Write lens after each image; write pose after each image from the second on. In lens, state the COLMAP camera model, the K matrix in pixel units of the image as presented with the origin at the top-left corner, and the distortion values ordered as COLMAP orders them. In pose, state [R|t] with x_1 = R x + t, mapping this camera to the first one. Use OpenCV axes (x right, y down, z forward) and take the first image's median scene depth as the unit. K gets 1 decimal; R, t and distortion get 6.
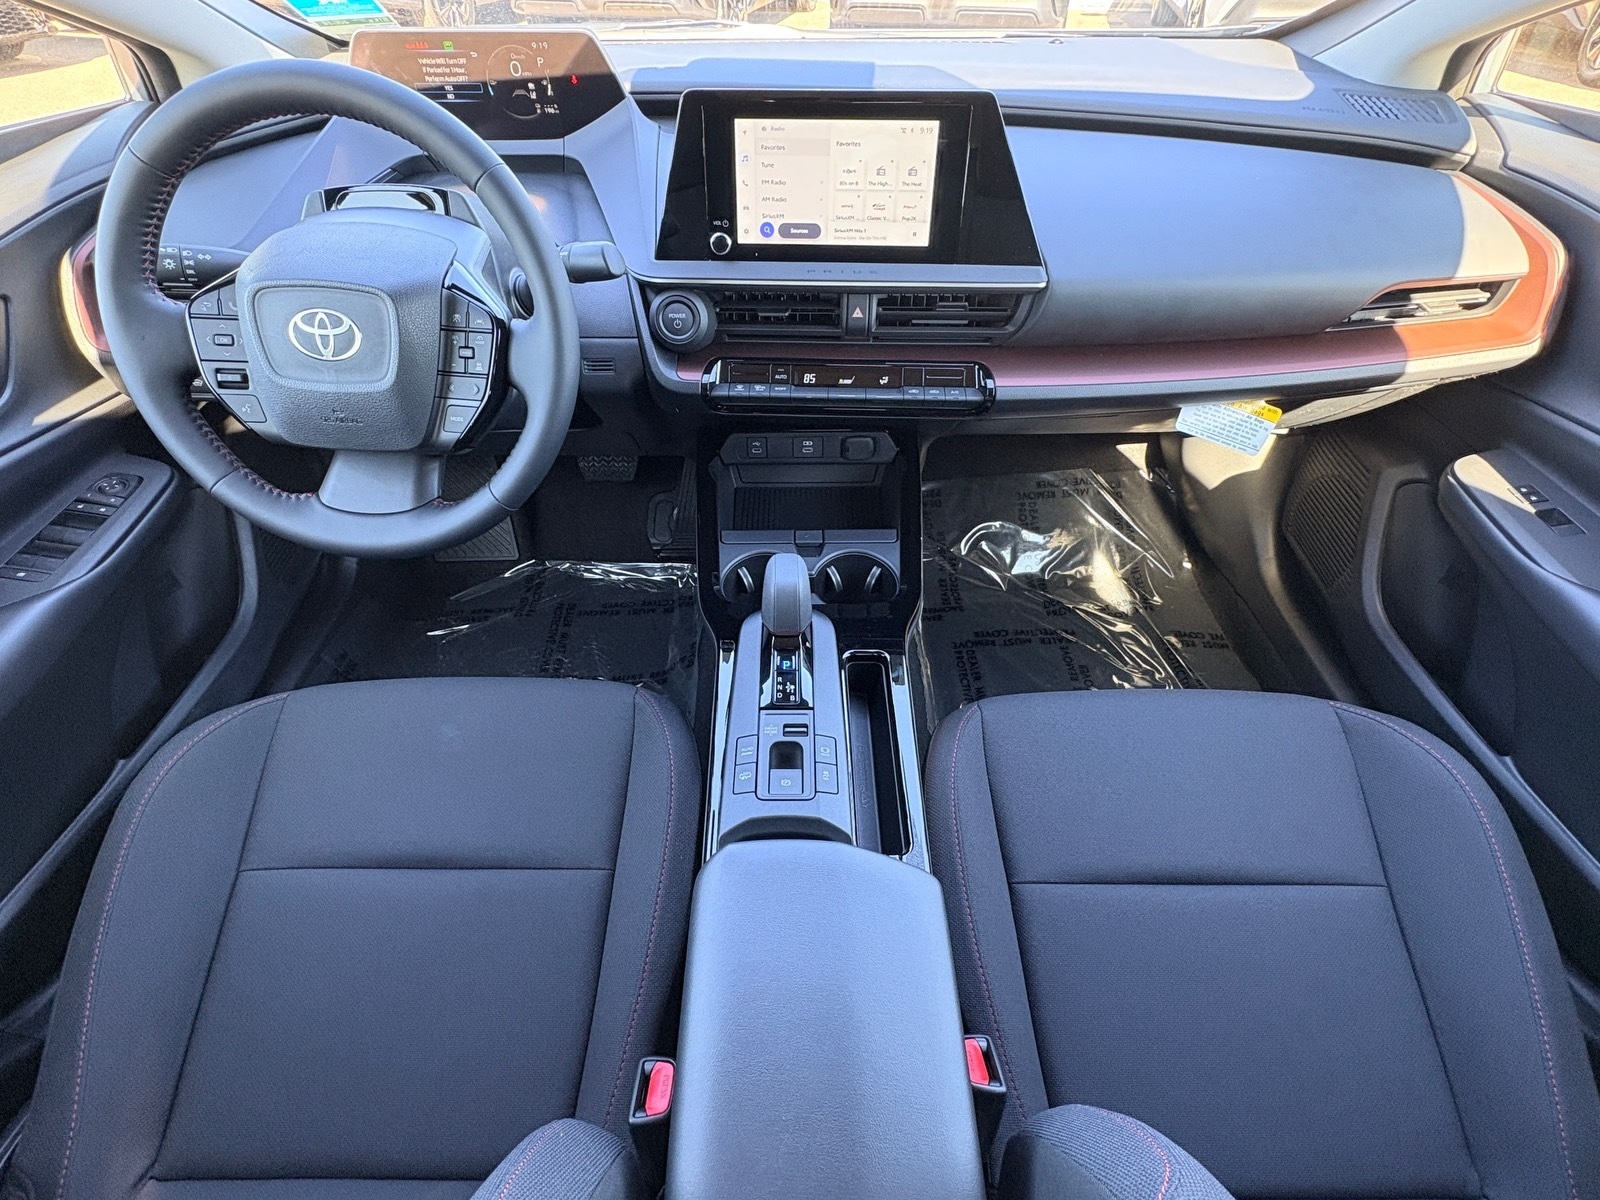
lens RADIAL K [[794.9, 0, 791.6], [0, 794.9, 594.4], [0, 0, 1]] dist [0.001383, -0.000356]
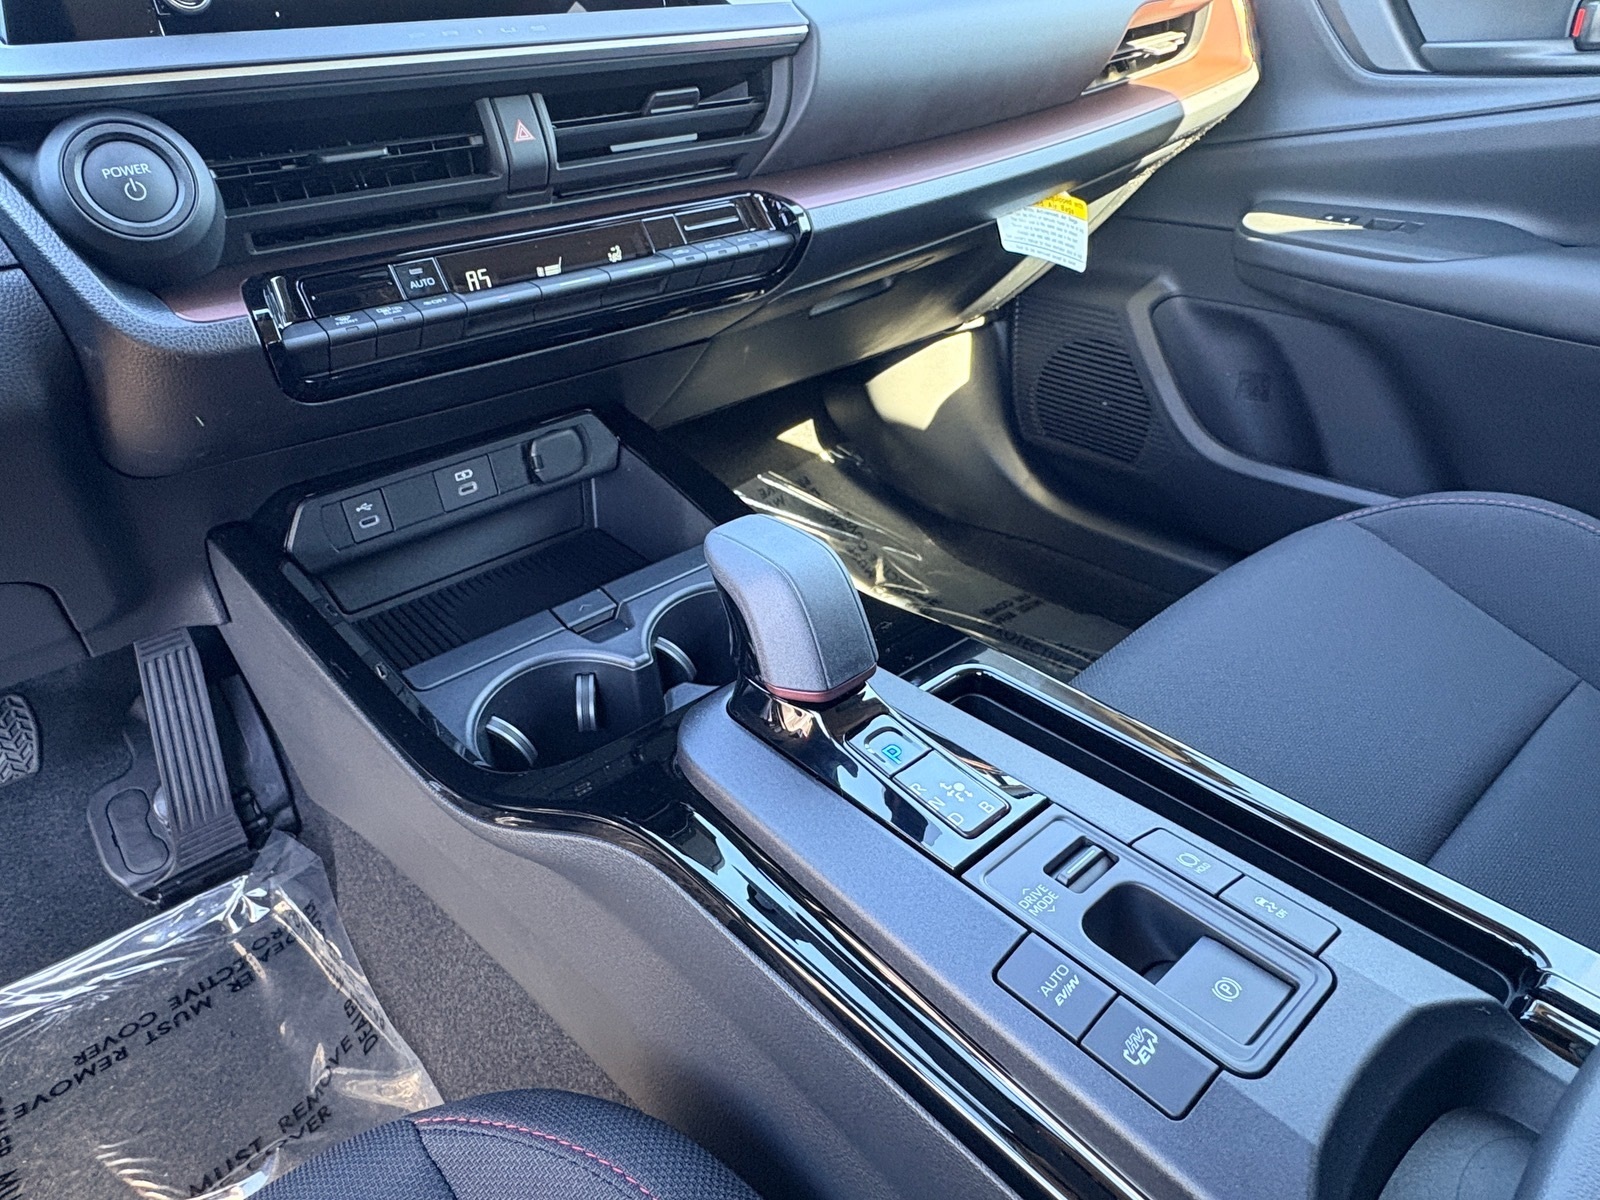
lens RADIAL K [[972.4, 0, 771.6], [0, 972.4, 598.2], [0, 0, 1]] dist [0.000356, 0.001519]
pose [[0.765200, -0.363760, 0.531176, -0.227464], [0.473951, 0.876689, -0.082388, 0.027467], [-0.435706, 0.314794, 0.843246, 0.506832]]
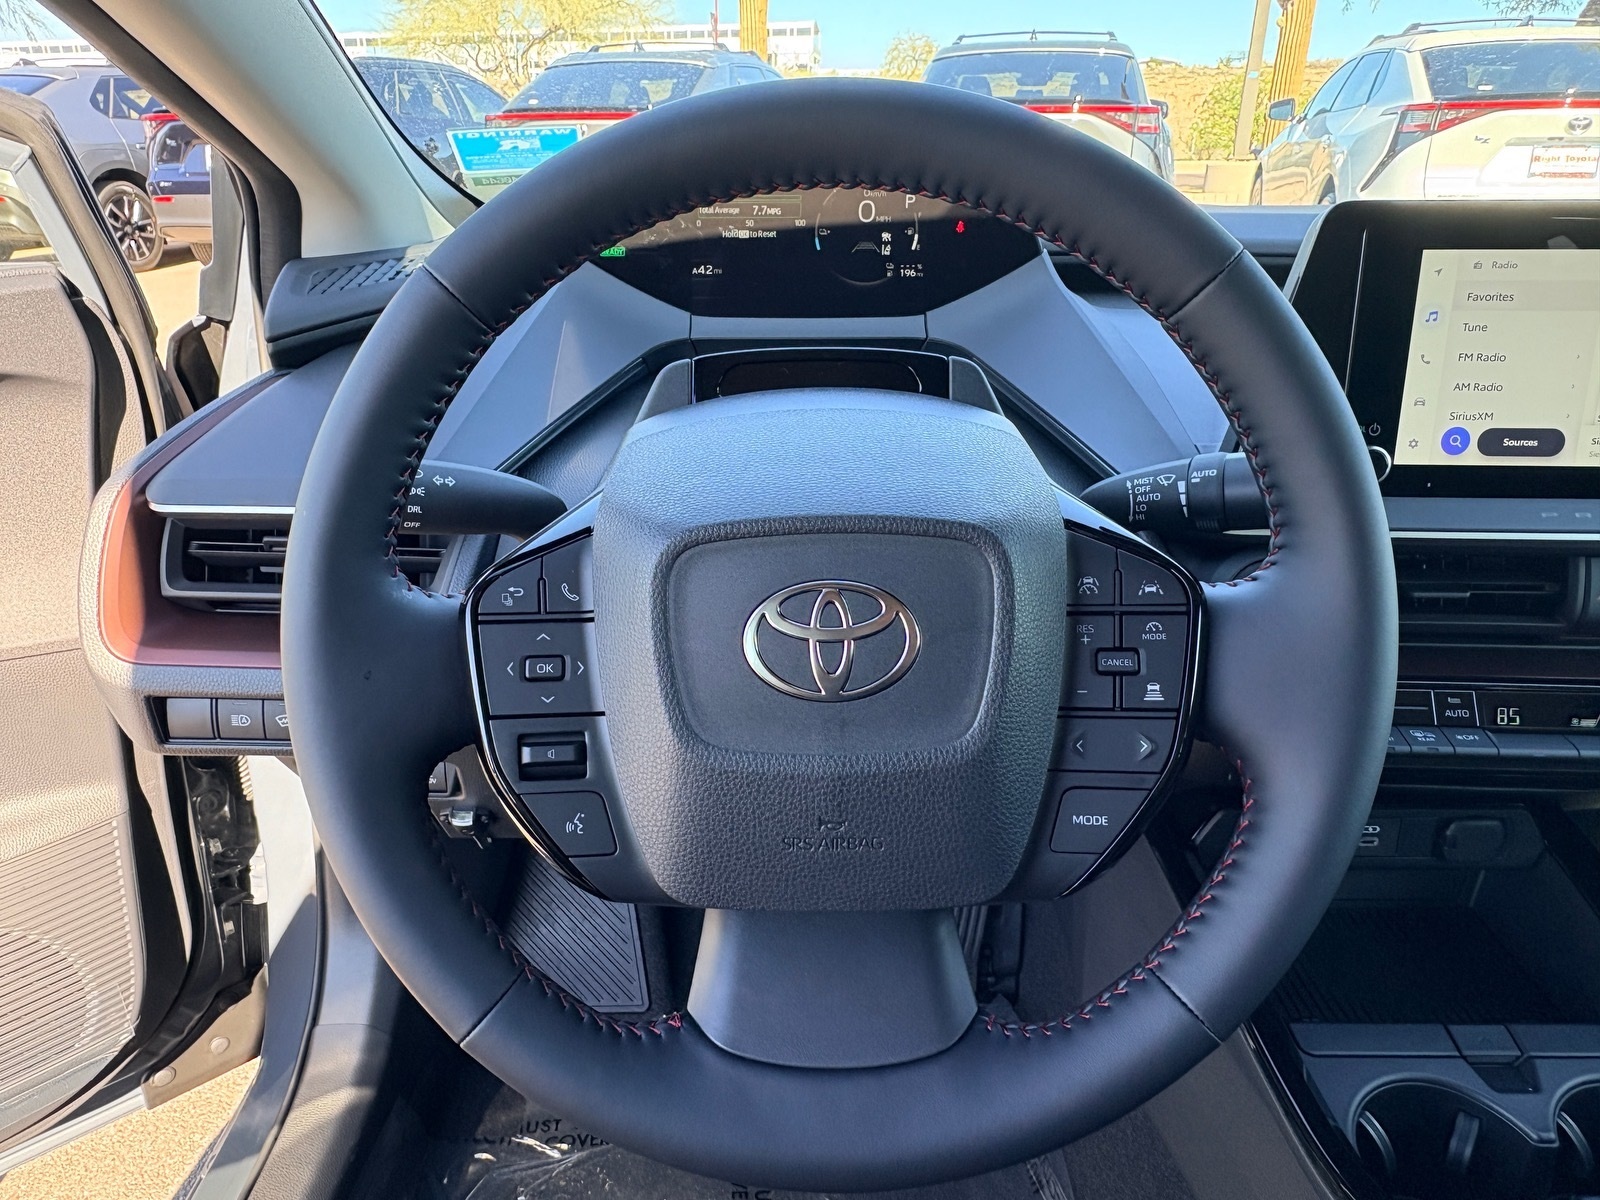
lens RADIAL K [[1091.1, 0, 752.6], [0, 1091.1, 602.7], [0, 0, 1]] dist [-0.005636, 0.005113]
pose [[0.999843, 0.001628, -0.017667, -0.449631], [-0.007266, 0.946001, -0.324082, -0.117986], [0.016186, 0.324160, 0.945864, 0.334331]]
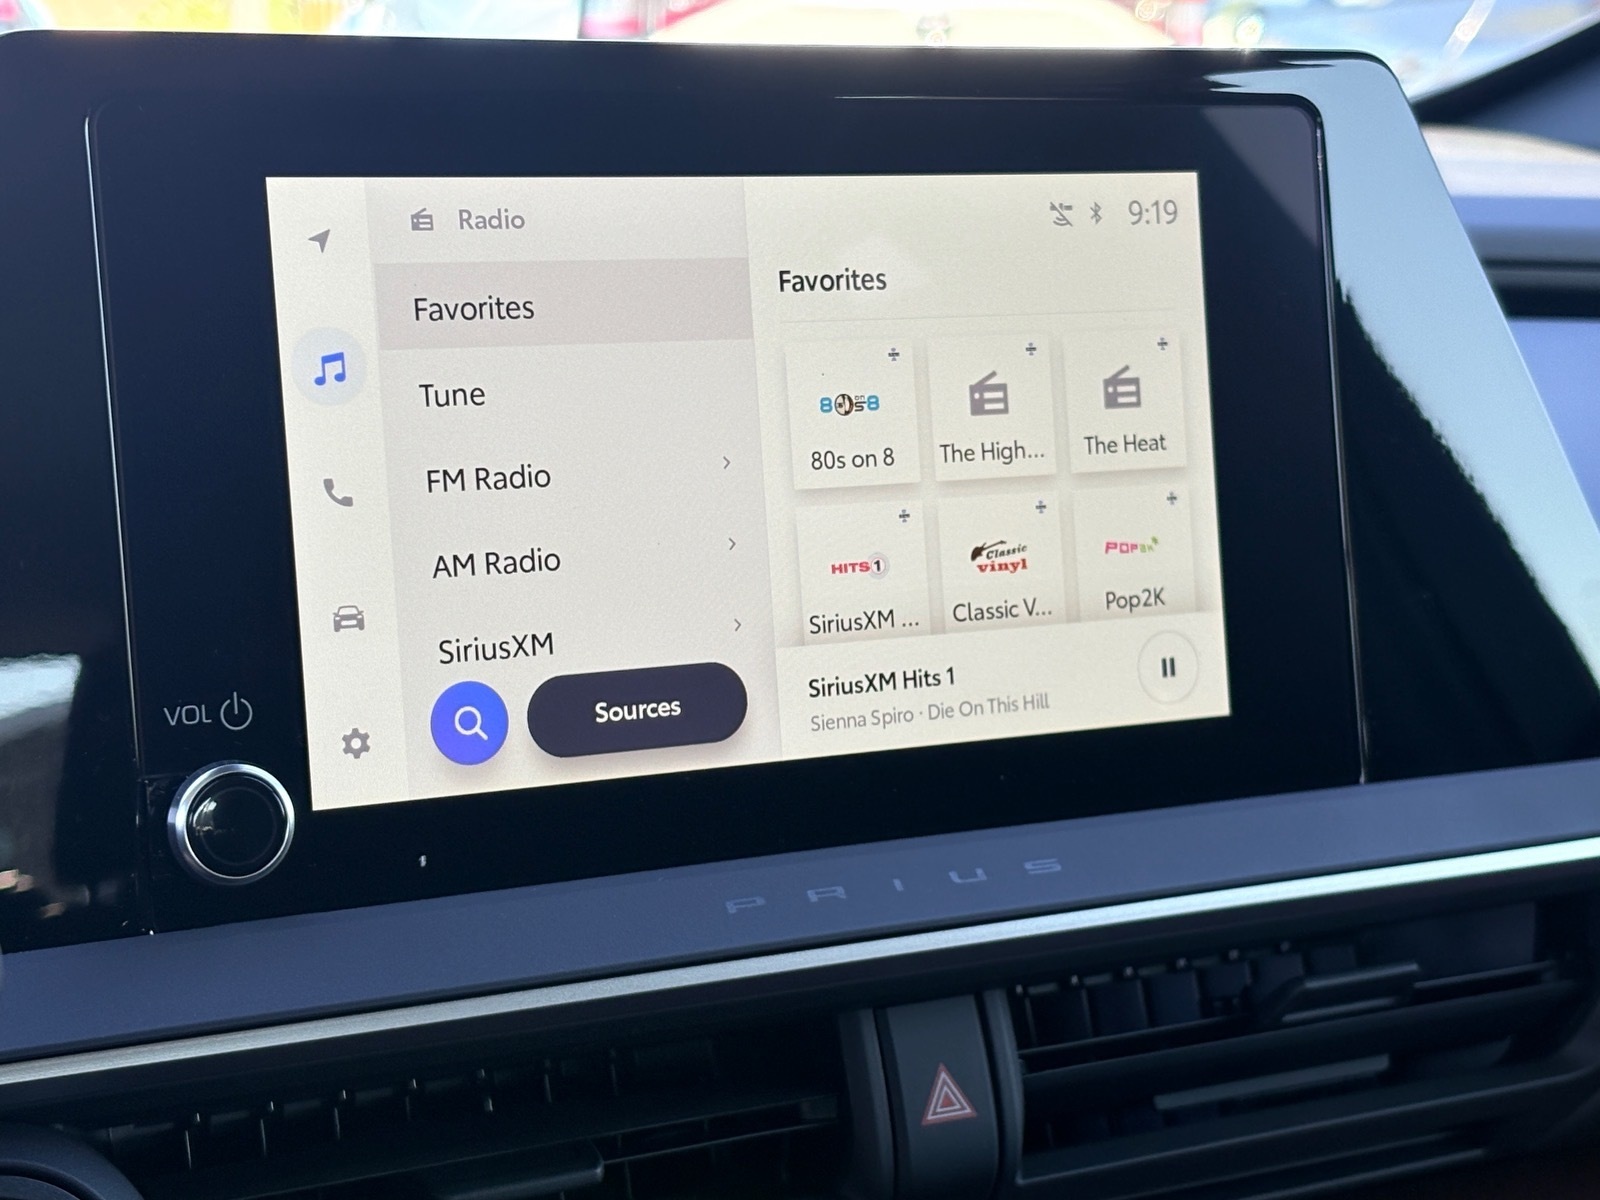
lens RADIAL K [[3081.3, 0, 799.3], [0, 3081.3, 600.3], [0, 0, 1]] dist [0.195144, 0.000000]
pose [[0.857616, -0.076485, 0.508571, -0.293411], [0.332075, 0.837458, -0.434039, -0.154043], [-0.392710, 0.541123, 0.743616, 0.427854]]
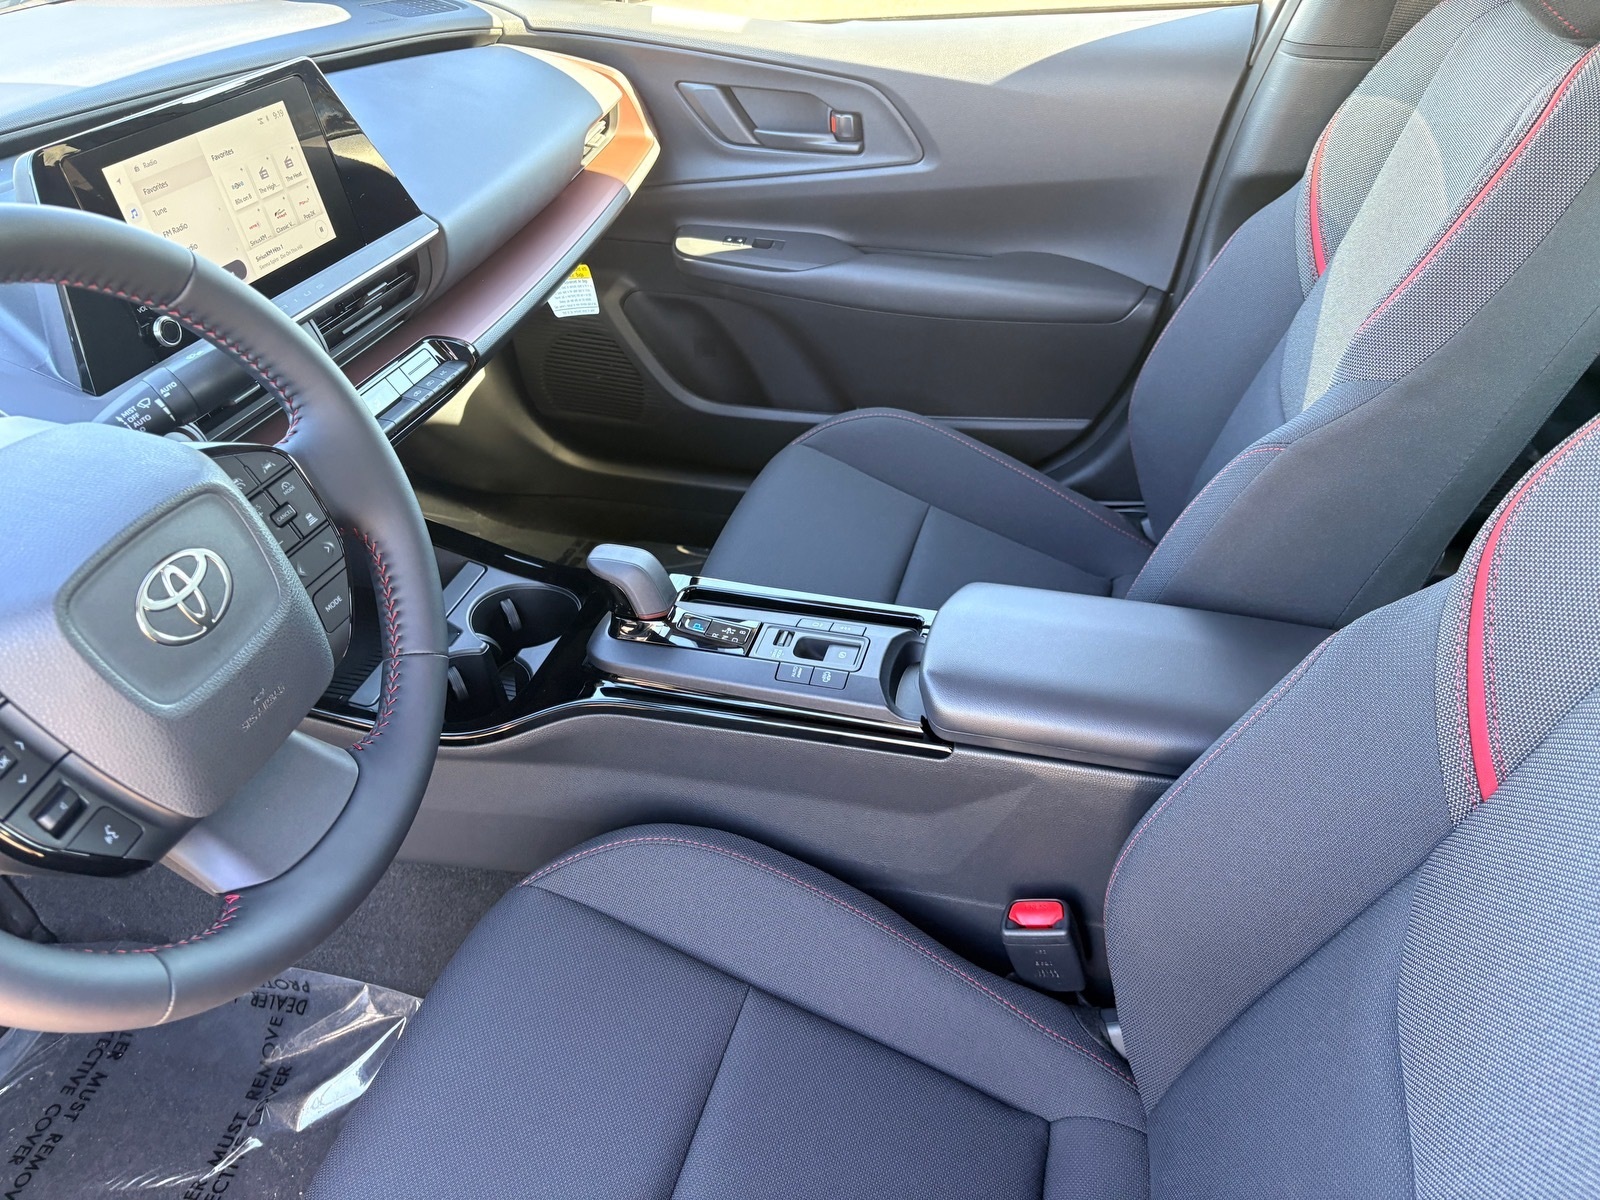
lens RADIAL K [[1223.4, 0, 804.1], [0, 1223.4, 599.1], [0, 0, 1]] dist [0.017201, -0.014701]
pose [[0.250495, -0.558874, 0.790514, -0.873976], [0.660726, 0.695505, 0.282336, -0.202889], [-0.707597, 0.451590, 0.543483, 0.124991]]
